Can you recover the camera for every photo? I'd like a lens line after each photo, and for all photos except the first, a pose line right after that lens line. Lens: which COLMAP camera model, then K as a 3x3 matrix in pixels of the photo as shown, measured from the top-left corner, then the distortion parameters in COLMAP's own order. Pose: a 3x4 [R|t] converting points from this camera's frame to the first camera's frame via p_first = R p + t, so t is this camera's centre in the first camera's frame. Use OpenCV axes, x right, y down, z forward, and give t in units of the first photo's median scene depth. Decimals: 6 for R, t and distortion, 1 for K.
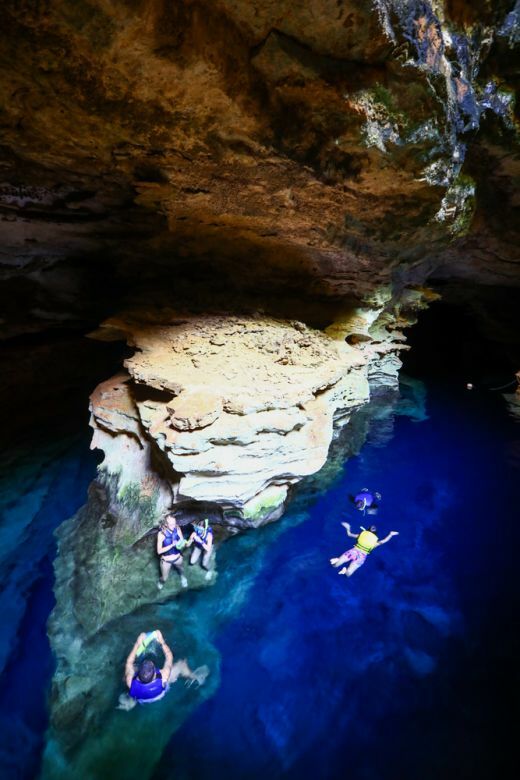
lens RADIAL K [[365.1, 0, 254.5], [0, 365.1, 393.3], [0, 0, 1]] dist [-0.044383, 0.015468]
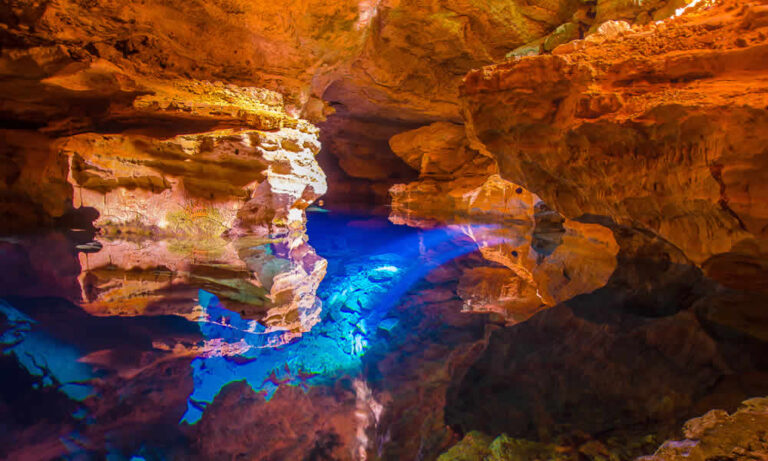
lens RADIAL K [[494.0, 0, 382.3], [0, 494.0, 278.6], [0, 0, 1]] dist [0.030141, -0.031442]
pose [[0.763084, -0.113842, 0.636194, -0.739394], [0.143641, 0.989618, 0.004794, 0.470132], [-0.630135, 0.087725, 0.771514, -0.434314]]
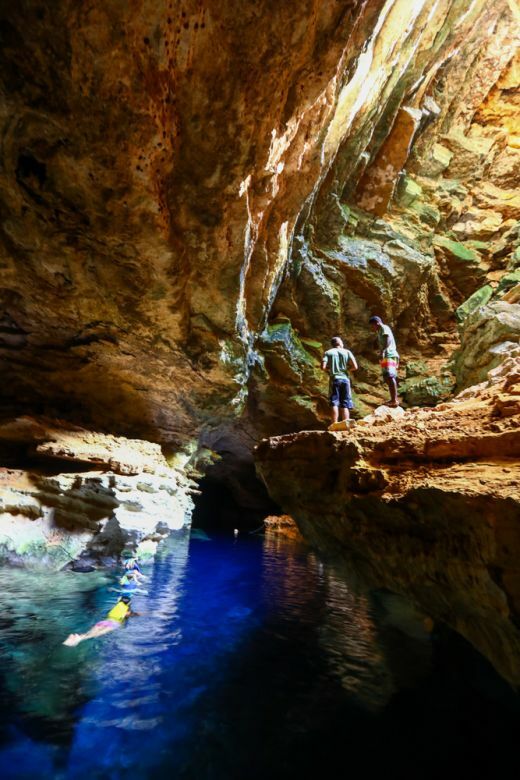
lens RADIAL K [[365.1, 0, 254.5], [0, 365.1, 393.3], [0, 0, 1]] dist [-0.044383, 0.015468]
pose [[0.801701, 0.231380, 0.551125, -0.473797], [0.073435, 0.876925, -0.474985, 0.398927], [-0.593198, 0.421268, 0.686040, -0.411583]]
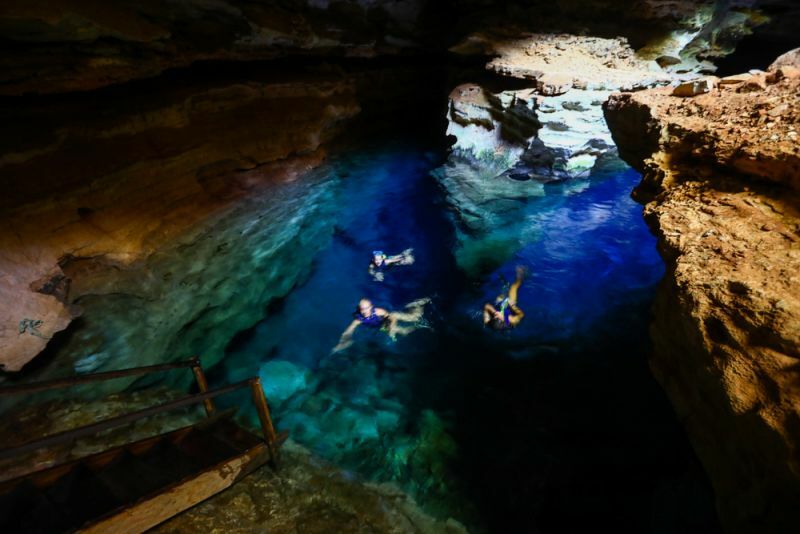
lens RADIAL K [[374.5, 0, 400.2], [0, 374.5, 263.0], [0, 0, 1]] dist [-0.044383, 0.015468]
pose [[0.961857, 0.126194, -0.242706, -0.225860], [-0.057619, 0.960793, 0.271214, 0.277780], [0.267416, -0.246885, 0.931417, -0.613953]]
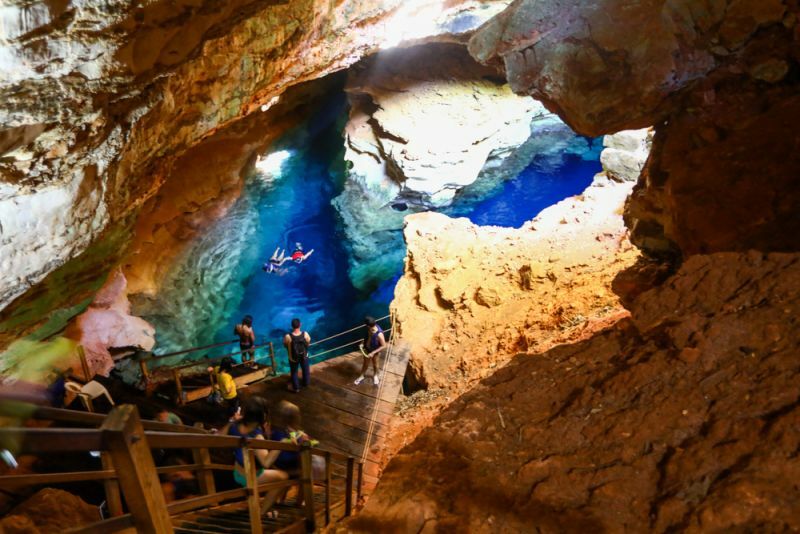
lens RADIAL K [[587.7, 0, 400.0], [0, 587.7, 267.0], [0, 0, 1]] dist [-0.067118, 0.001765]
pose [[0.992320, 0.104799, -0.065715, 0.042083], [-0.077106, 0.939461, 0.333868, -0.343708], [0.096726, -0.326237, 0.940326, -1.899741]]
